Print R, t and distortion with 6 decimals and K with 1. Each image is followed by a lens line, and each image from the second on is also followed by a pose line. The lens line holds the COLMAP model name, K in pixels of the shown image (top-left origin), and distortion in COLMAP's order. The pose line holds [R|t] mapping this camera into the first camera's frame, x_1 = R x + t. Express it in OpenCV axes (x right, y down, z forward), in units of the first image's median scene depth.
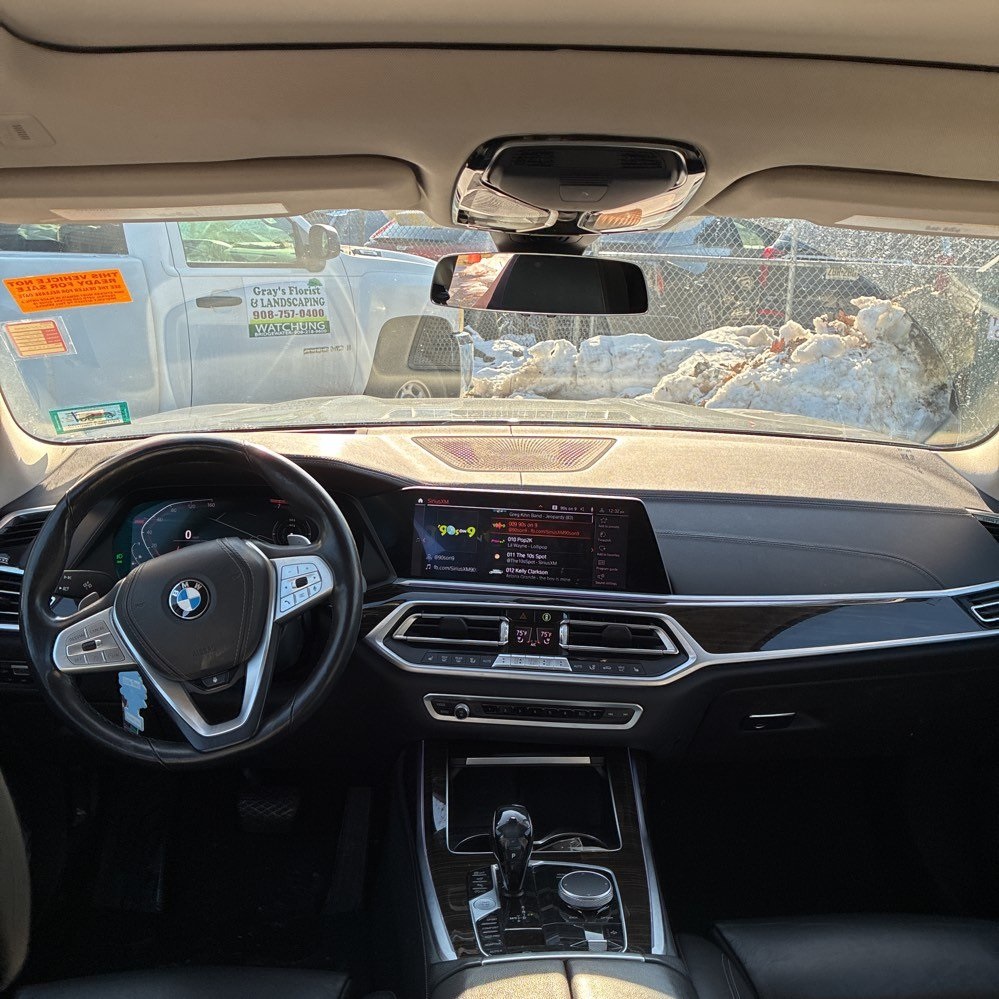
lens RADIAL K [[1019.0, 0, 502.9], [0, 1019.0, 499.5], [0, 0, 1]] dist [0.061188, -0.004060]
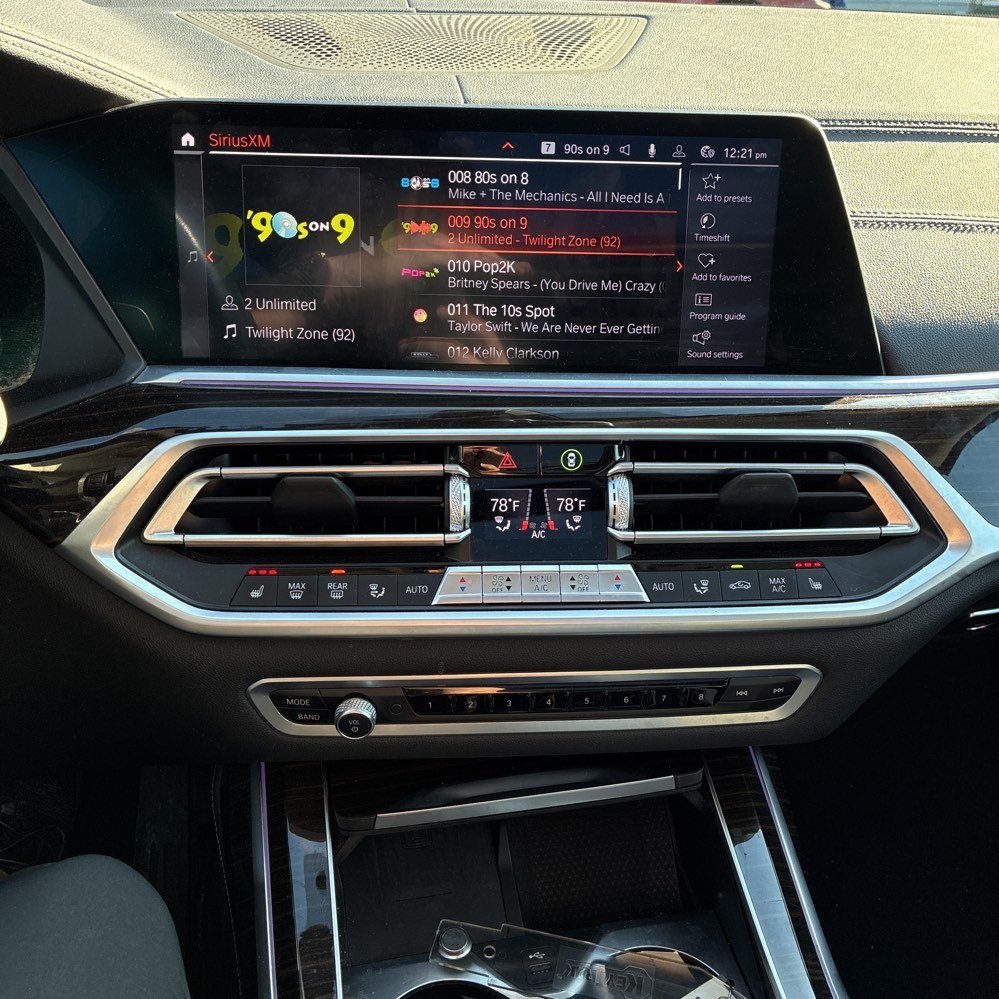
lens RADIAL K [[1019.0, 0, 502.9], [0, 1019.0, 499.5], [0, 0, 1]] dist [0.061188, -0.004060]
pose [[0.989986, -0.067889, 0.123772, -0.027628], [0.034556, 0.966639, 0.253800, 0.035798], [-0.136873, -0.246981, 0.959305, 0.649395]]
